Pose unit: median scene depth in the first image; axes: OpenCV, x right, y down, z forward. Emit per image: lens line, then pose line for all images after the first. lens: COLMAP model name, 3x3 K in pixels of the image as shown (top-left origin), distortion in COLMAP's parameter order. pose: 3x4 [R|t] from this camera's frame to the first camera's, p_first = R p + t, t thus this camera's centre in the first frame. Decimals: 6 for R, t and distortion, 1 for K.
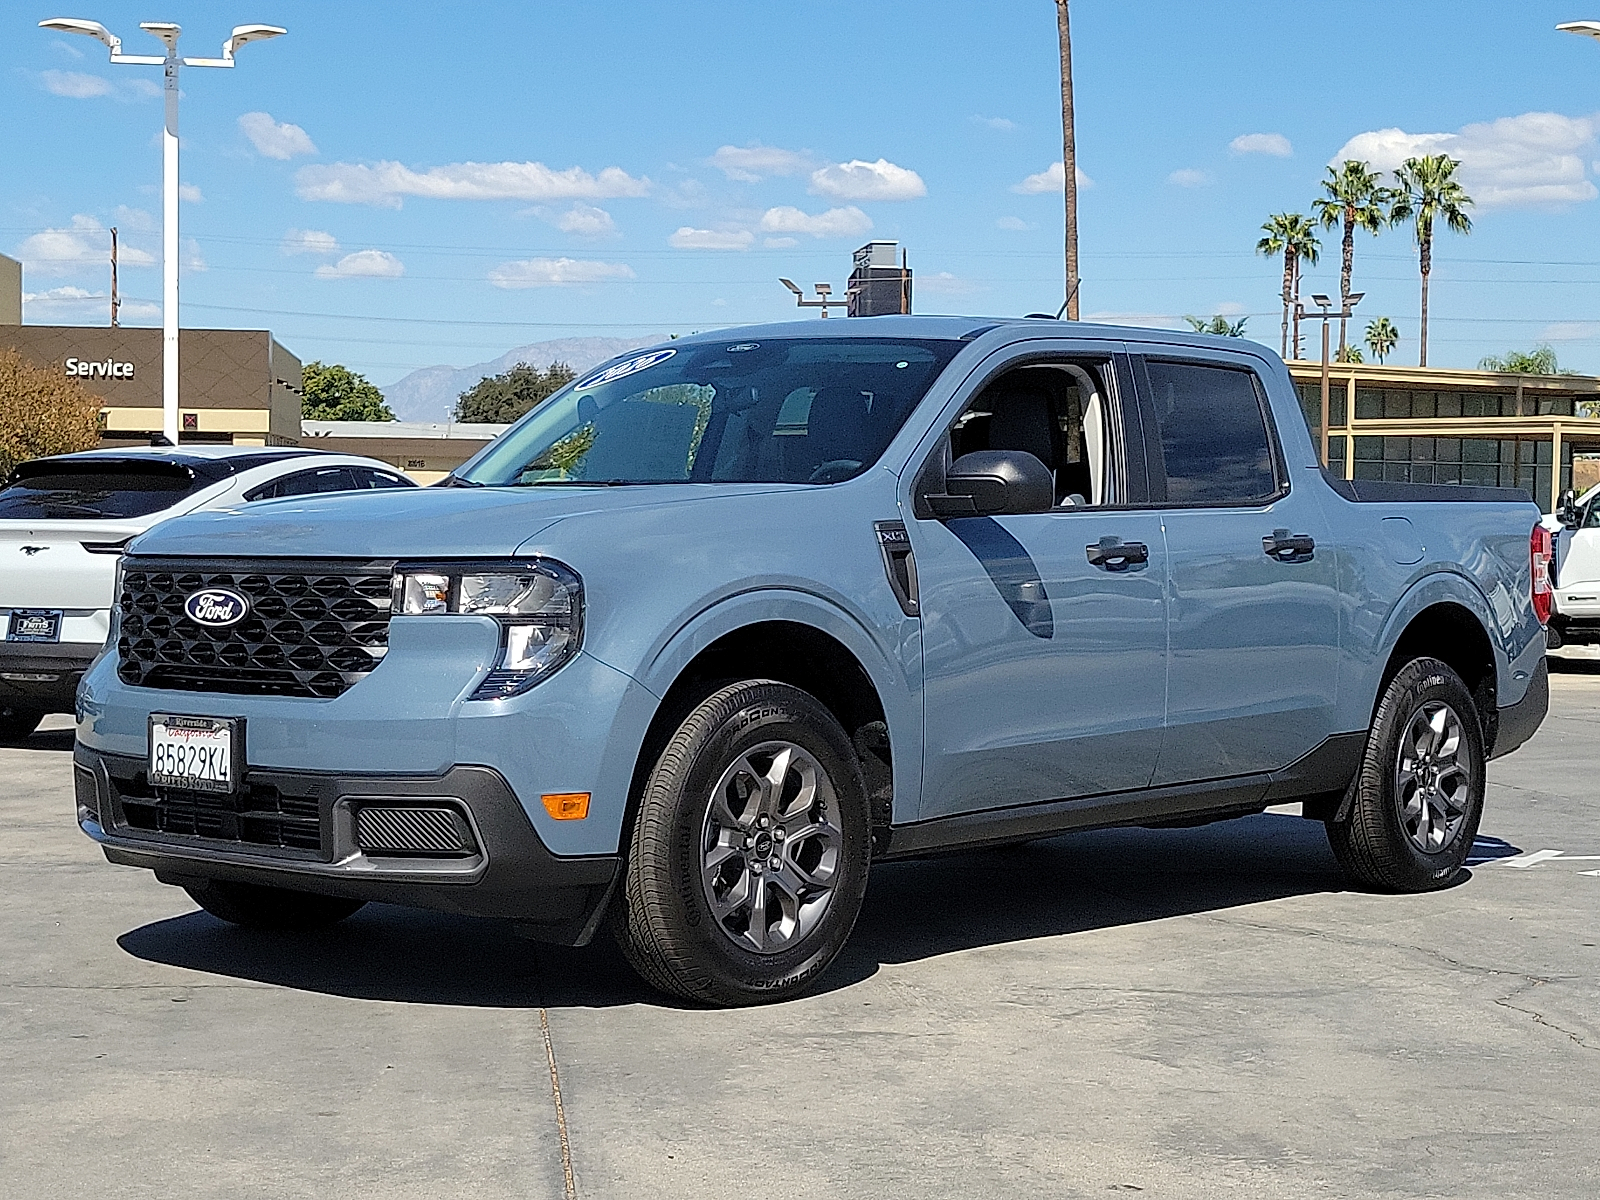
lens RADIAL K [[1235.0, 0, 800.0], [0, 1235.0, 600.0], [0, 0, 1]] dist [0.005683, 0.003348]
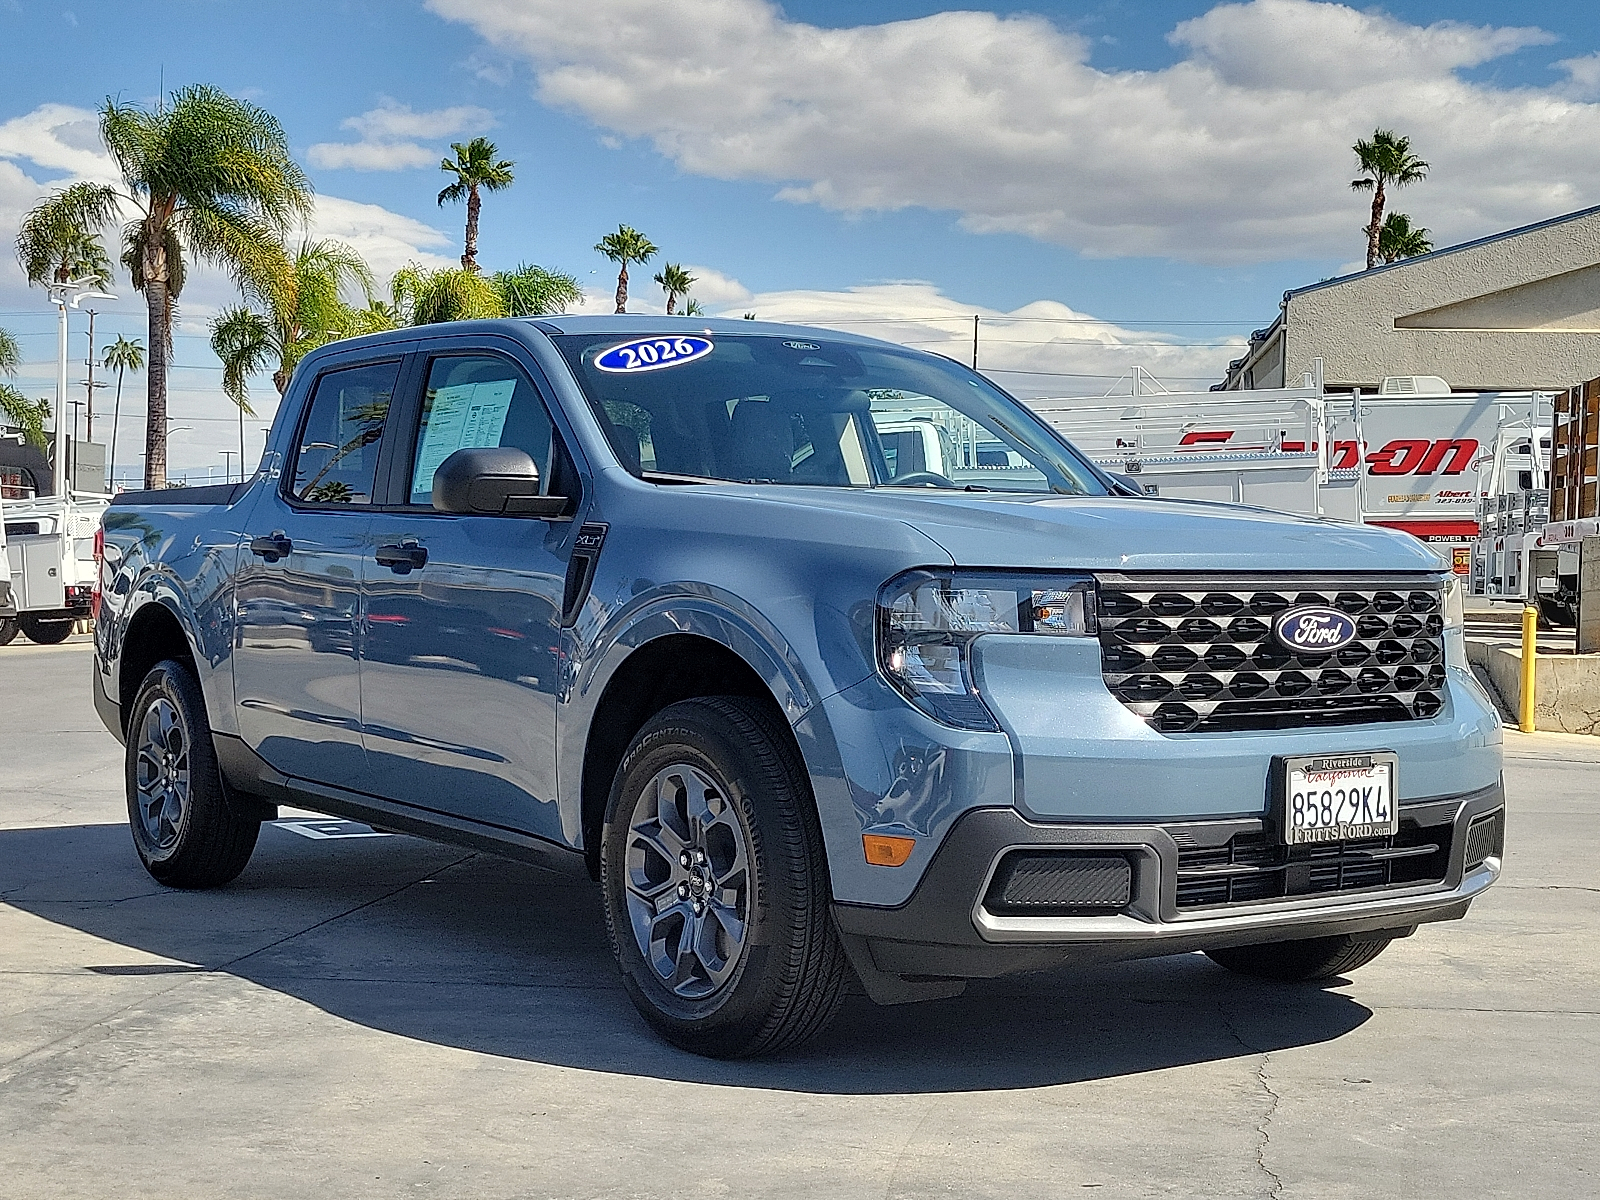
lens RADIAL K [[1235.0, 0, 800.0], [0, 1235.0, 600.0], [0, 0, 1]] dist [0.005683, 0.003348]
pose [[0.742931, -0.028107, 0.668777, -1.338645], [0.028862, 0.999534, 0.009946, -0.034711], [-0.668745, 0.011913, 0.743396, 0.598978]]
